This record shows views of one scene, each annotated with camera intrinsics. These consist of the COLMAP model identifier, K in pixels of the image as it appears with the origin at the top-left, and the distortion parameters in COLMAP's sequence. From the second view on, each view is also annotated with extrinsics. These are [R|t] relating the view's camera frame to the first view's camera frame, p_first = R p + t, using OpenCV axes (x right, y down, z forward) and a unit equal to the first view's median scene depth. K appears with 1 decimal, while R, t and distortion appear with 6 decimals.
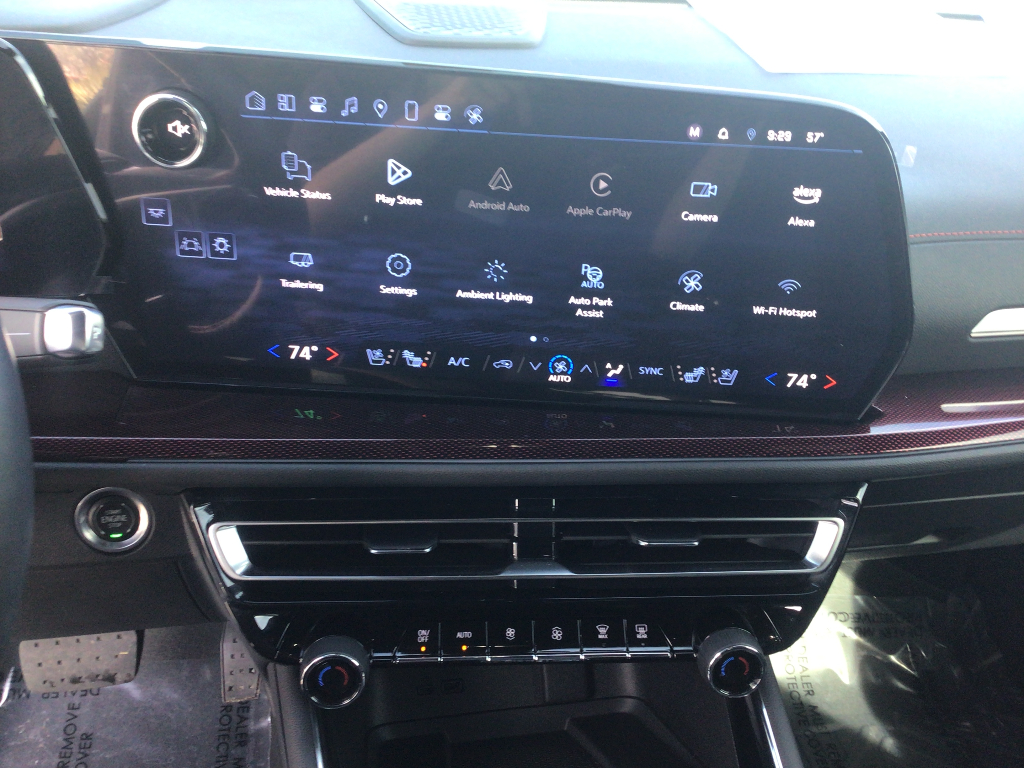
lens RADIAL K [[916.6, 0, 507.7], [0, 916.6, 388.6], [0, 0, 1]] dist [0.049174, -0.044264]
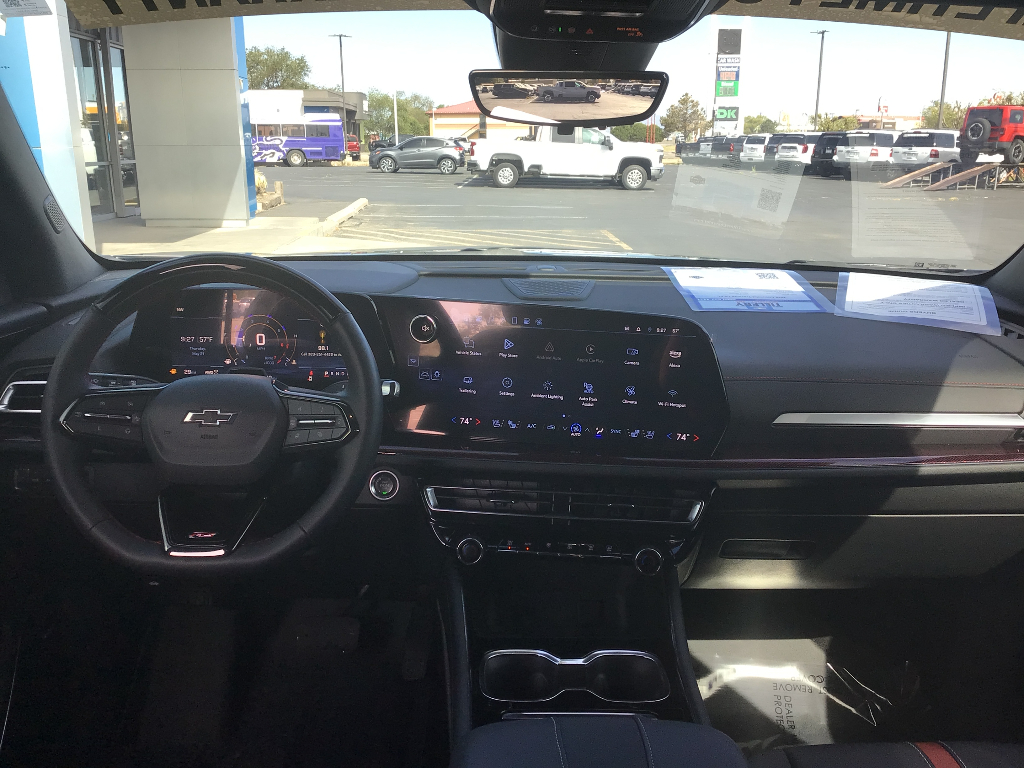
lens RADIAL K [[916.6, 0, 520.0], [0, 916.6, 389.7], [0, 0, 1]] dist [0.049174, -0.044264]
pose [[0.988565, 0.012314, -0.150292, 0.269263], [-0.051984, 0.963396, -0.262995, 0.502911], [0.141553, 0.267801, 0.953019, -1.248611]]
